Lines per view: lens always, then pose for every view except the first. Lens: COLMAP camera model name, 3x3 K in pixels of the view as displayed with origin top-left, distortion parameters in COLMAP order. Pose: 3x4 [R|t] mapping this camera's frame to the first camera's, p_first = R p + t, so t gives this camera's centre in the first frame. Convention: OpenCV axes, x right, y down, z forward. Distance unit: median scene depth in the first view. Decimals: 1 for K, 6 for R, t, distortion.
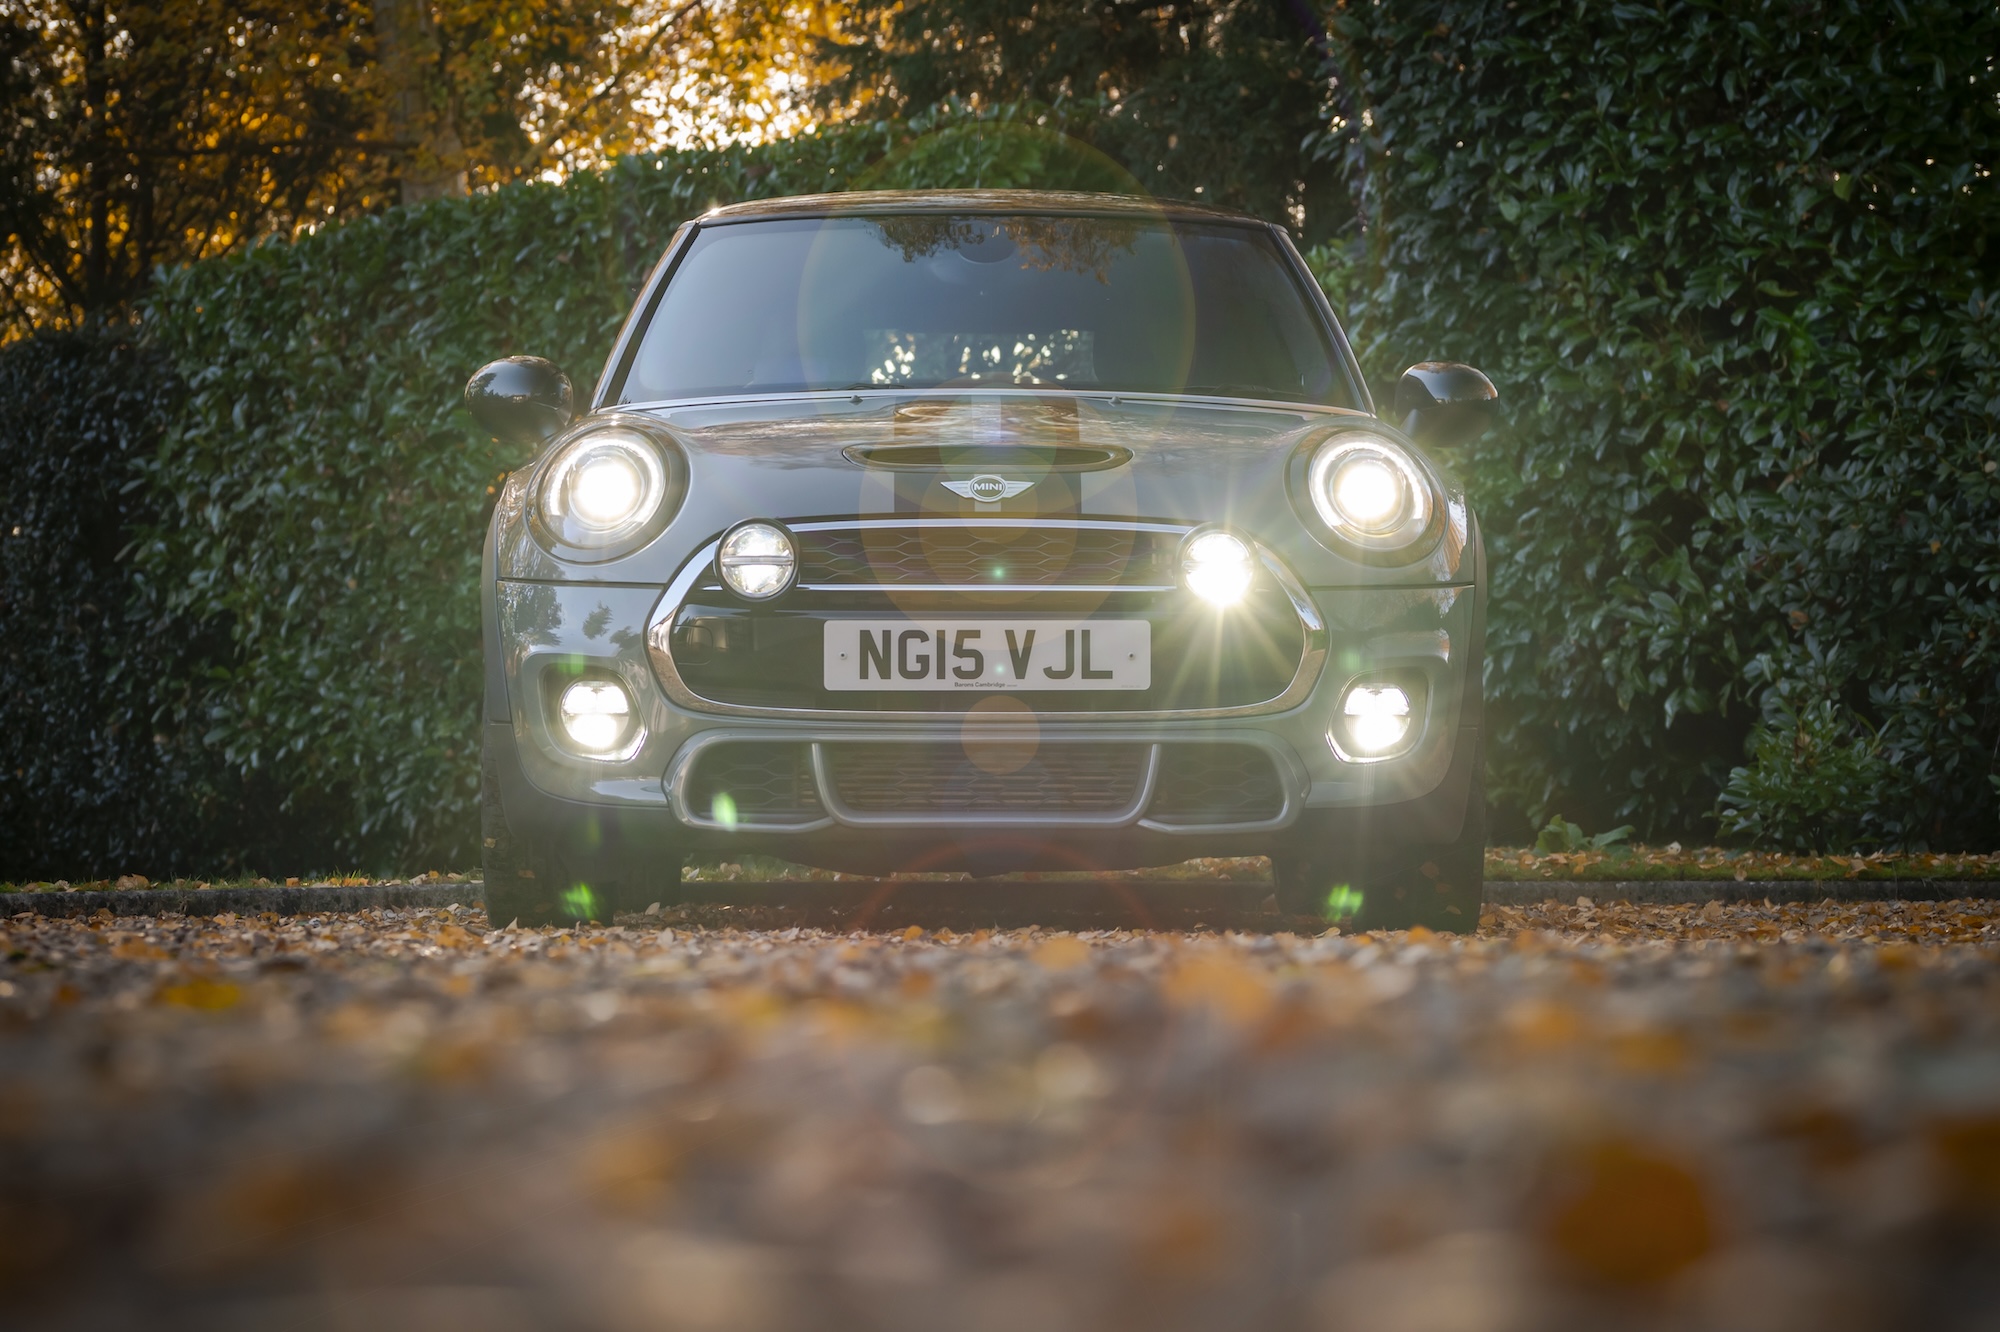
lens RADIAL K [[5836.0, 0, 1000.0], [0, 5836.0, 666.0], [0, 0, 1]] dist [-0.051120, -0.522366]
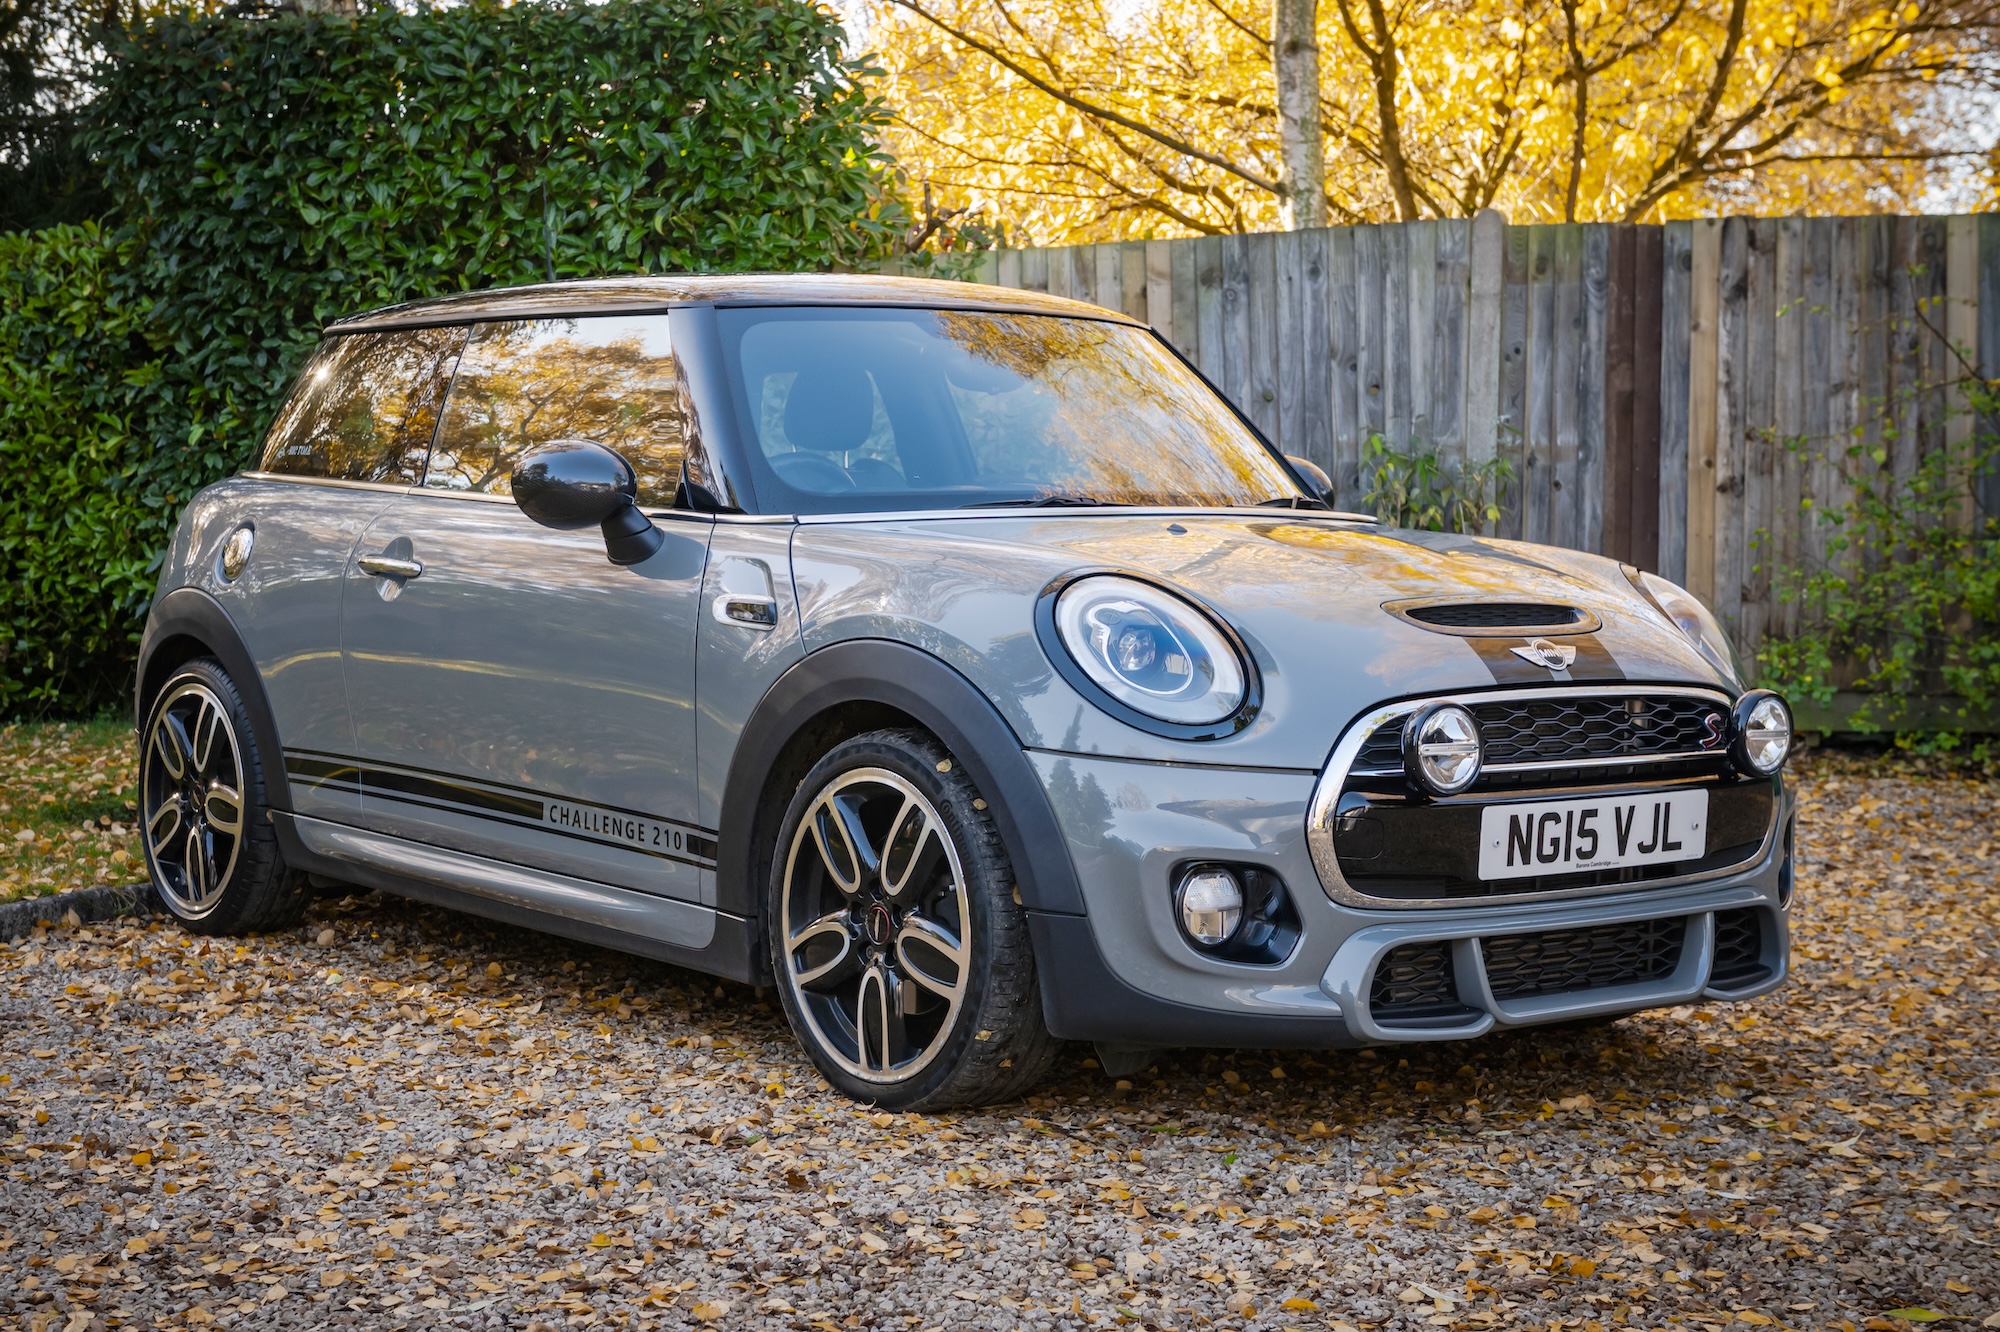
lens RADIAL K [[3174.1, 0, 1000.0], [0, 3174.1, 666.0], [0, 0, 1]] dist [0.036656, -0.130652]
pose [[0.788254, -0.026507, 0.614779, -0.228562], [-0.026006, 0.996744, 0.076319, -0.038032], [-0.614800, -0.076147, 0.784998, 0.364706]]
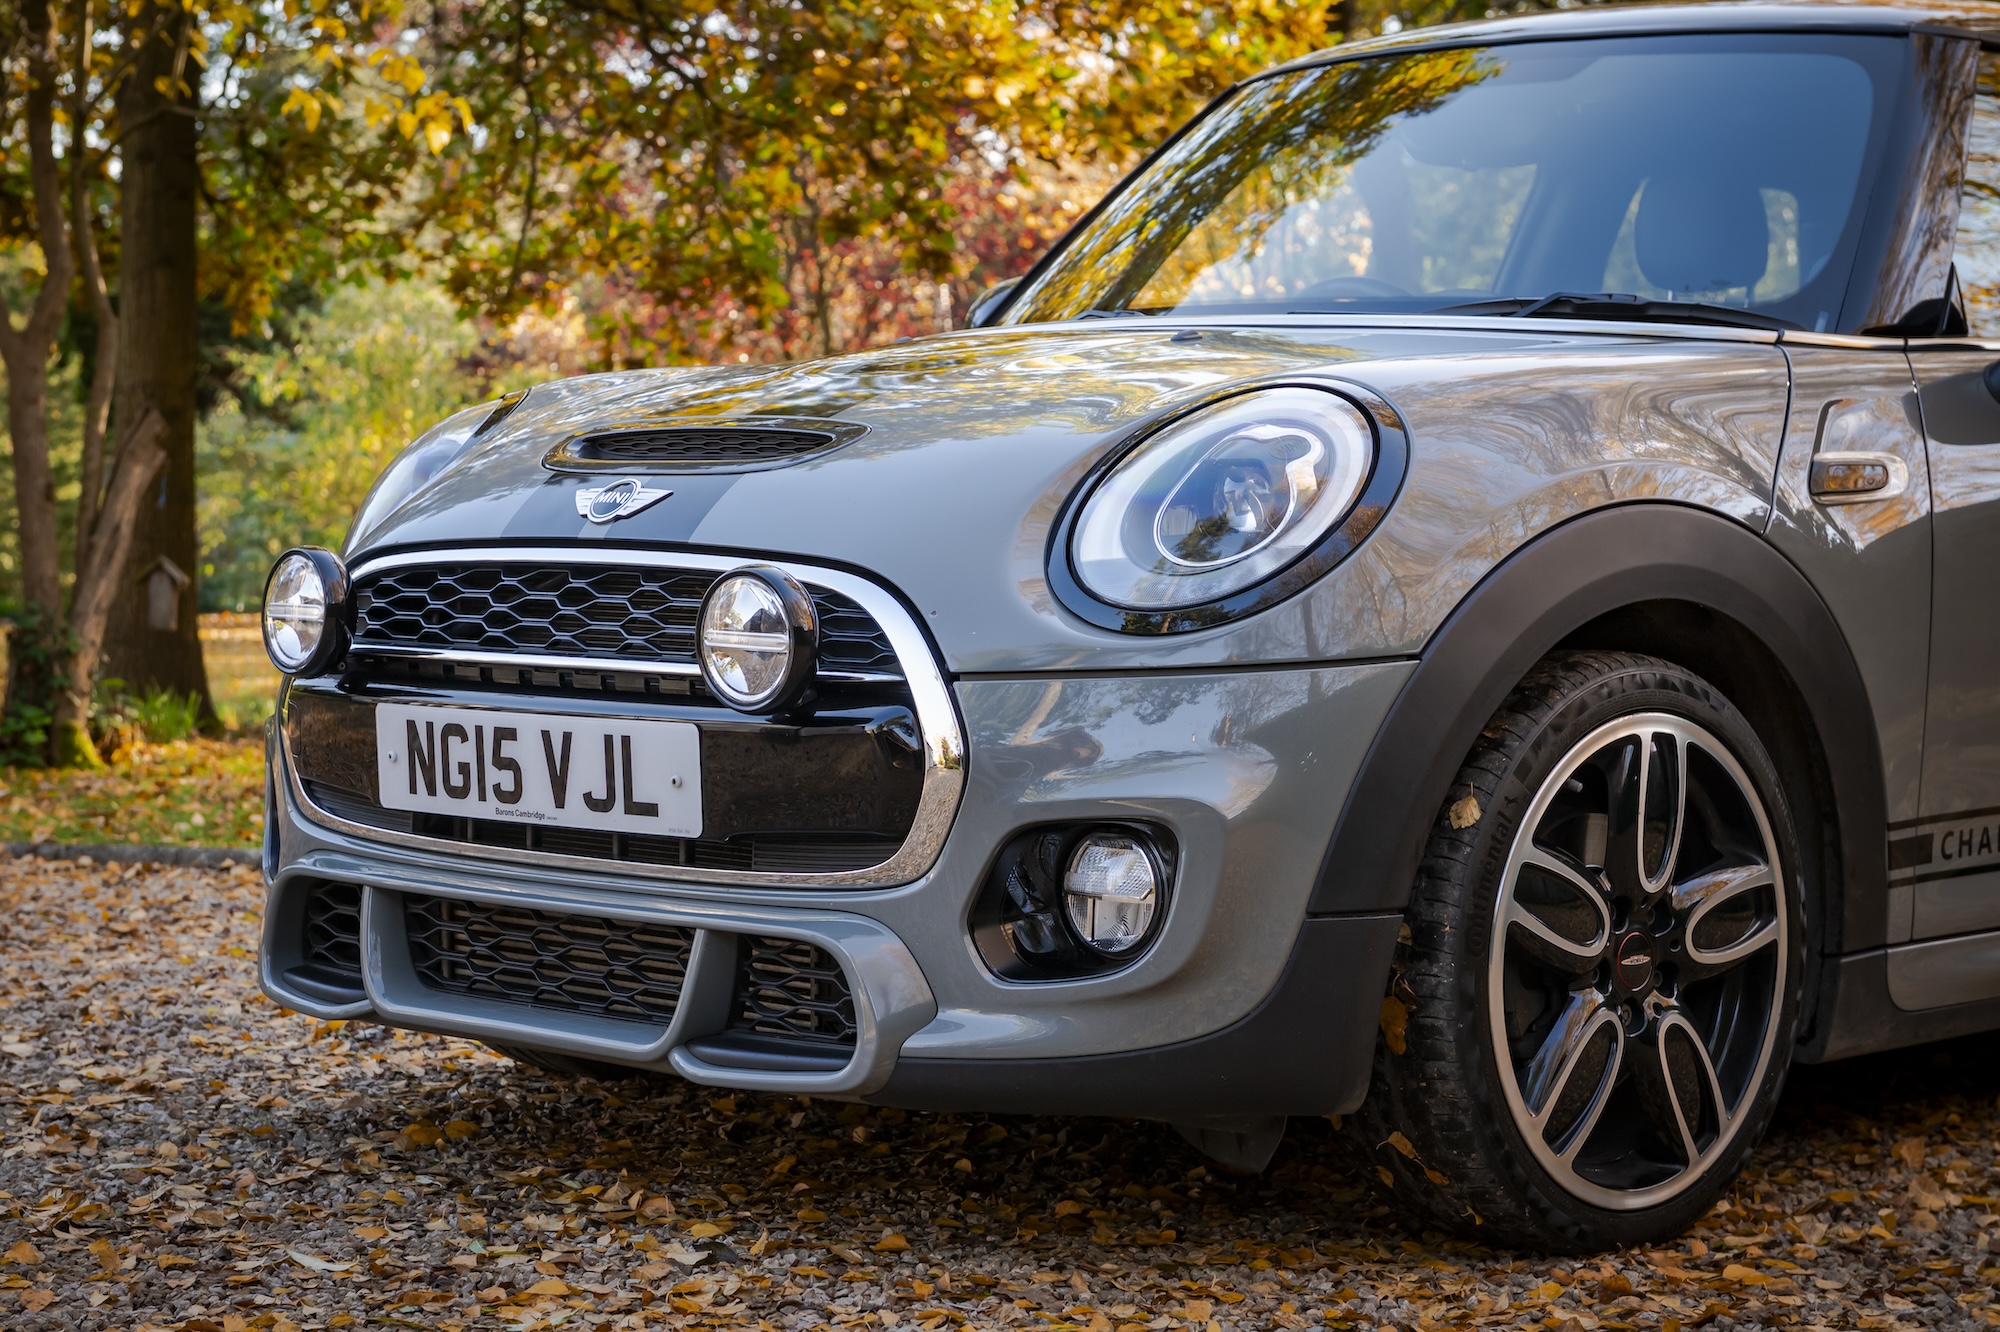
lens RADIAL K [[3913.1, 0, 920.2], [0, 3913.1, 665.1], [0, 0, 1]] dist [0.008652, -0.145033]
pose [[0.693876, 0.034874, -0.719249, 0.188519], [0.009308, 0.998309, 0.057384, -0.020958], [0.720034, -0.046512, 0.692378, 0.414053]]
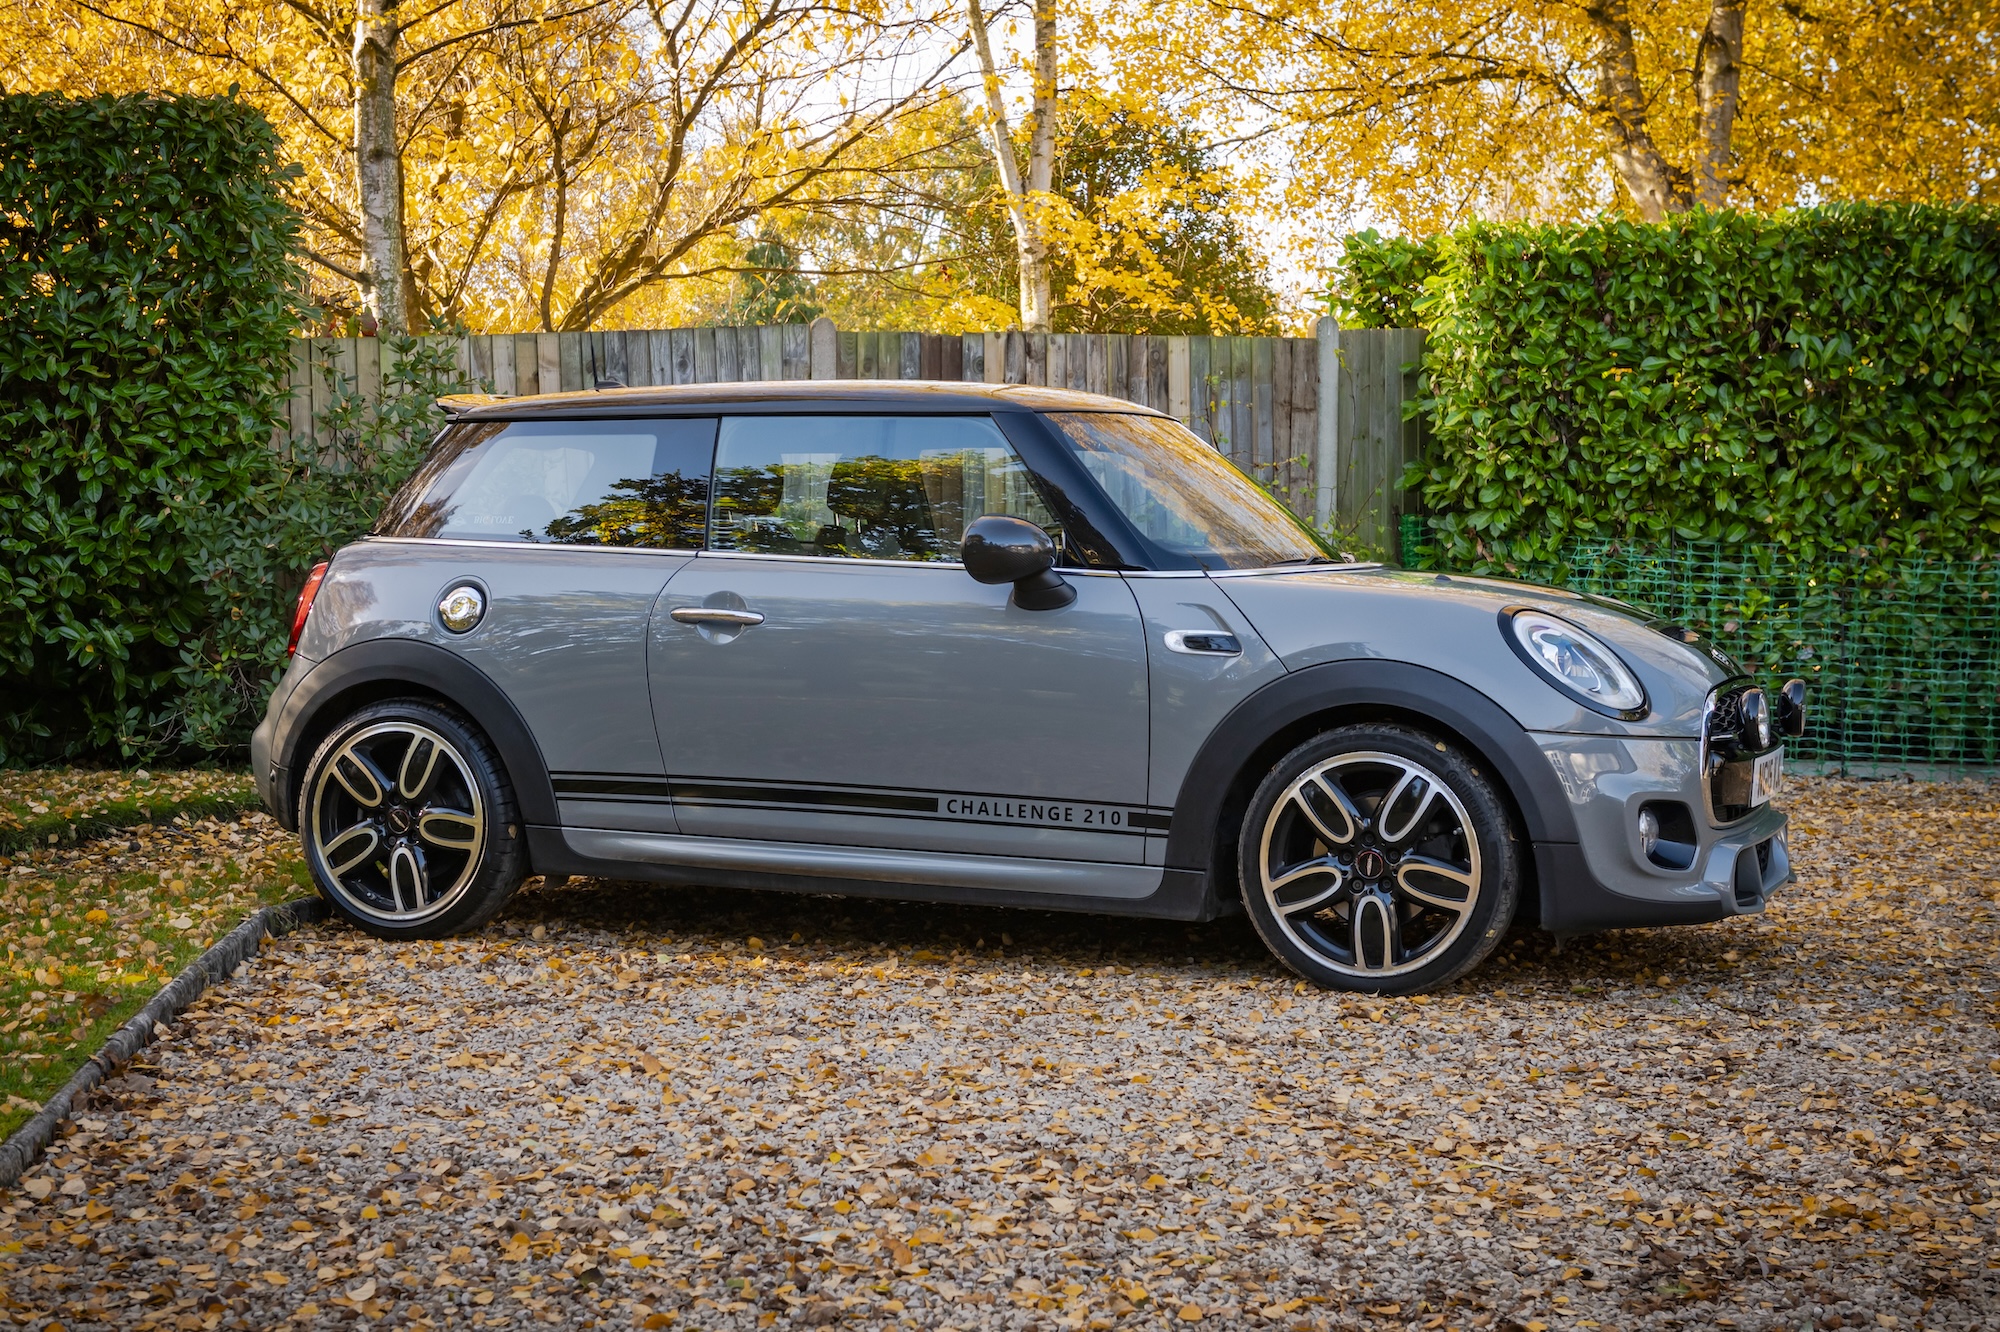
lens RADIAL K [[2879.6, 0, 1000.0], [0, 2879.6, 666.0], [0, 0, 1]] dist [0.027172, 0.078381]
pose [[0.384062, -0.036166, 0.922599, -0.424421], [-0.029289, 0.998252, 0.051325, -0.034640], [-0.922843, -0.046734, 0.382331, 0.507851]]
